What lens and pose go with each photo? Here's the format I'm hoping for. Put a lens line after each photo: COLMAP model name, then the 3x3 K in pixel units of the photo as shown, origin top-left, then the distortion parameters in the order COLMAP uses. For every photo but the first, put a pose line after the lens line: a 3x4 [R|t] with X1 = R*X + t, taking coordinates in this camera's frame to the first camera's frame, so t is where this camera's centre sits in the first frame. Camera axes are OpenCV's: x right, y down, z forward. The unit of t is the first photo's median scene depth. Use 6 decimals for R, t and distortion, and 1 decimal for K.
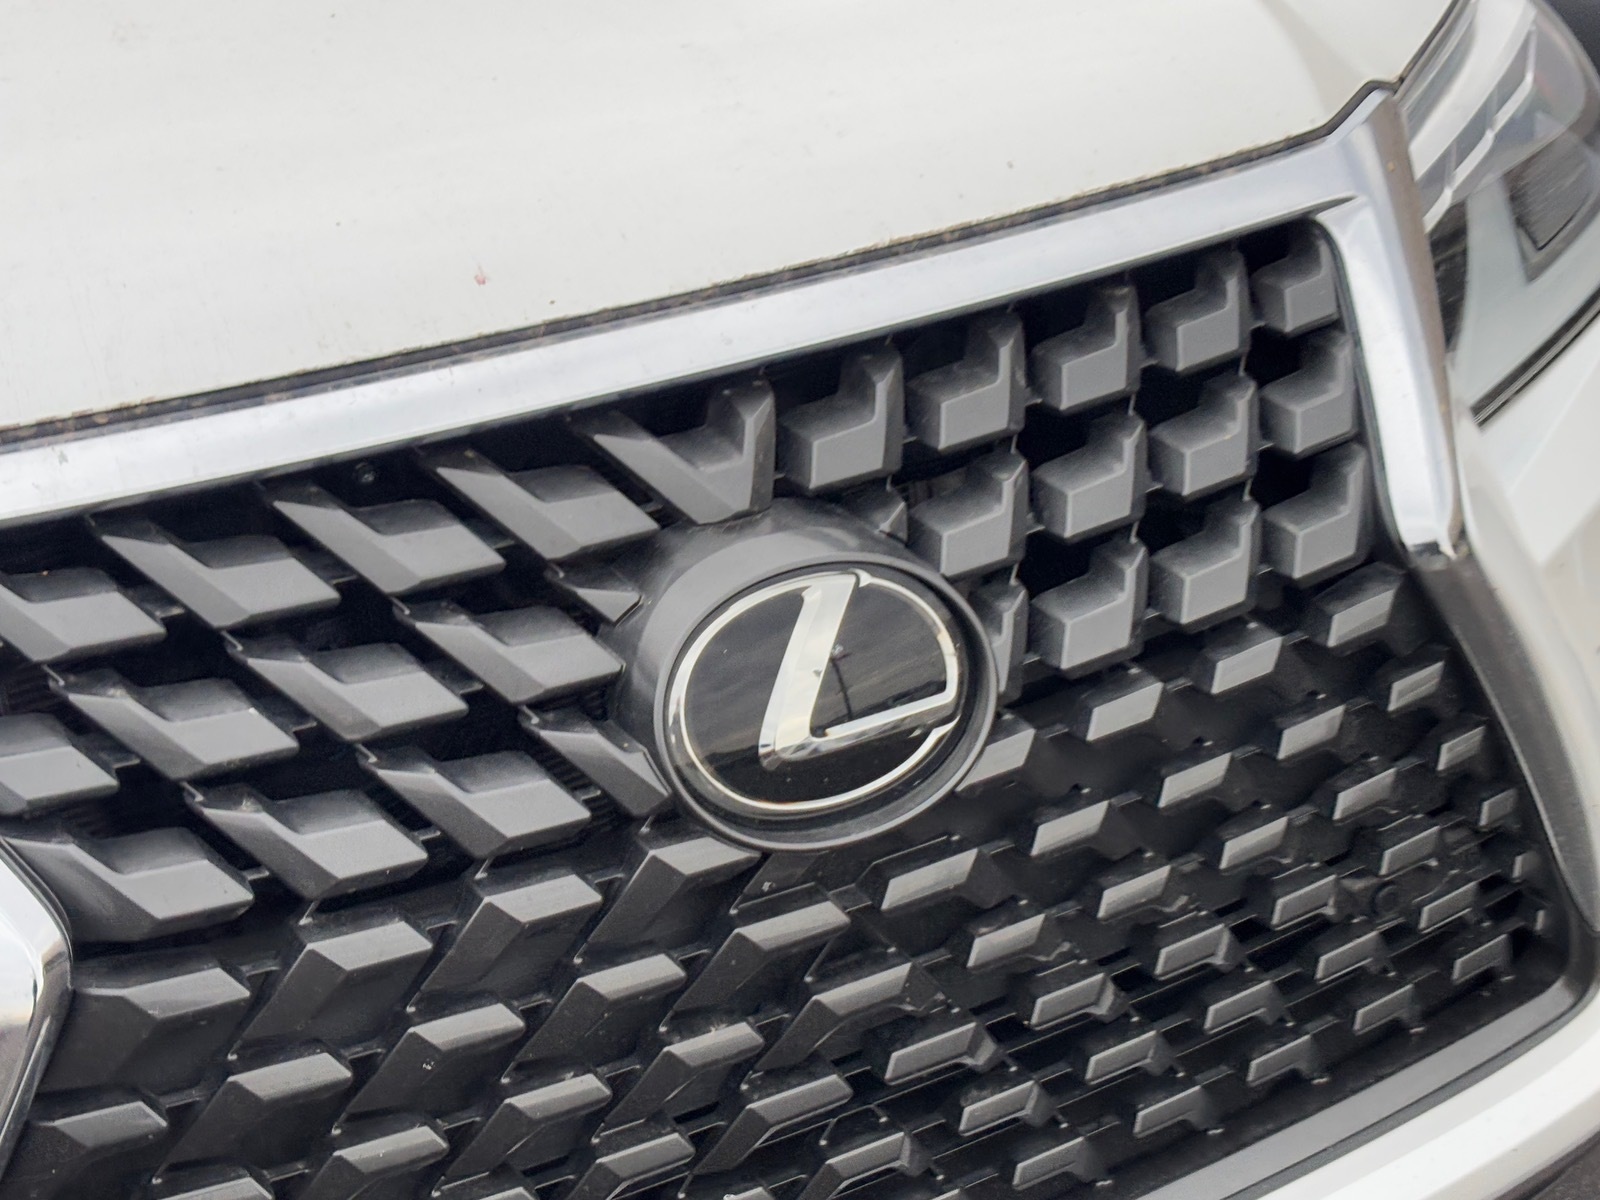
lens RADIAL K [[2496.8, 0, 801.6], [0, 2496.8, 604.3], [0, 0, 1]] dist [0.064128, 0.000000]
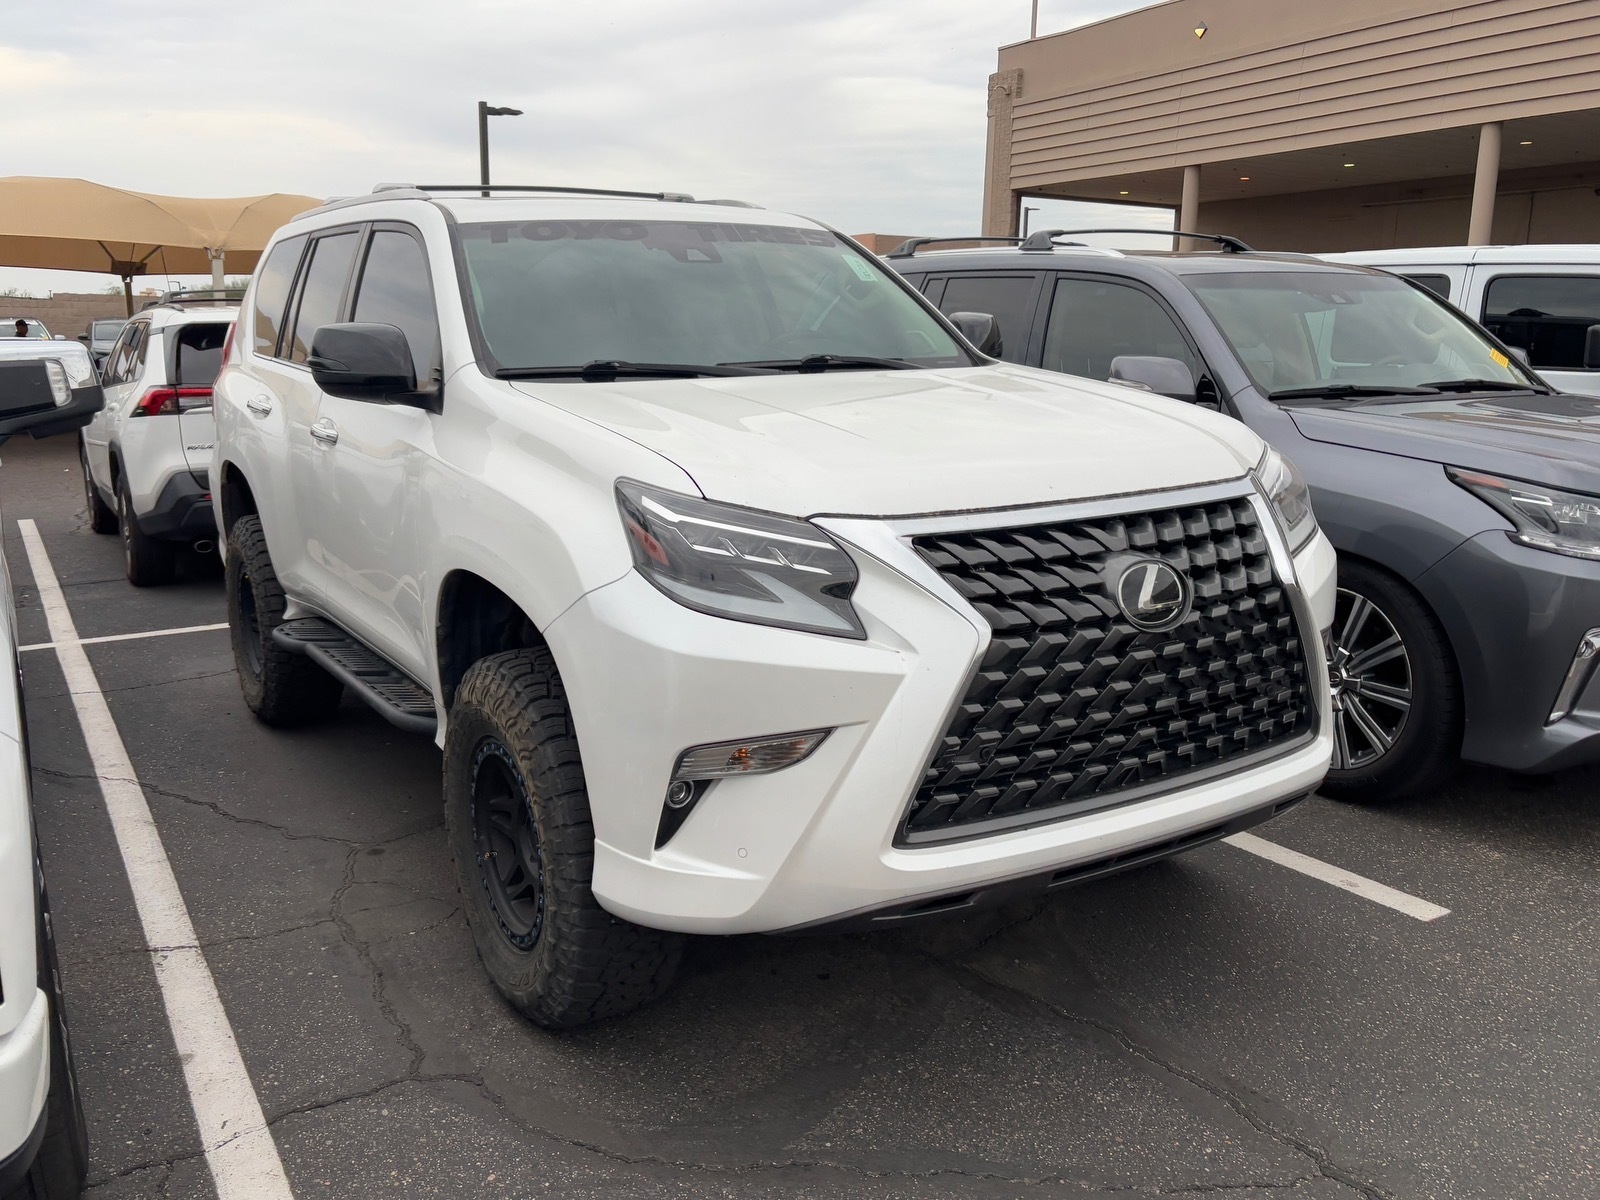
lens RADIAL K [[1355.9, 0, 797.6], [0, 1355.9, 595.6], [0, 0, 1]] dist [0.010704, 0.000717]
pose [[0.995086, 0.061133, 0.077883, -0.655350], [-0.045270, 0.980500, -0.191233, 0.436410], [-0.088055, 0.186768, 0.978450, -0.920764]]
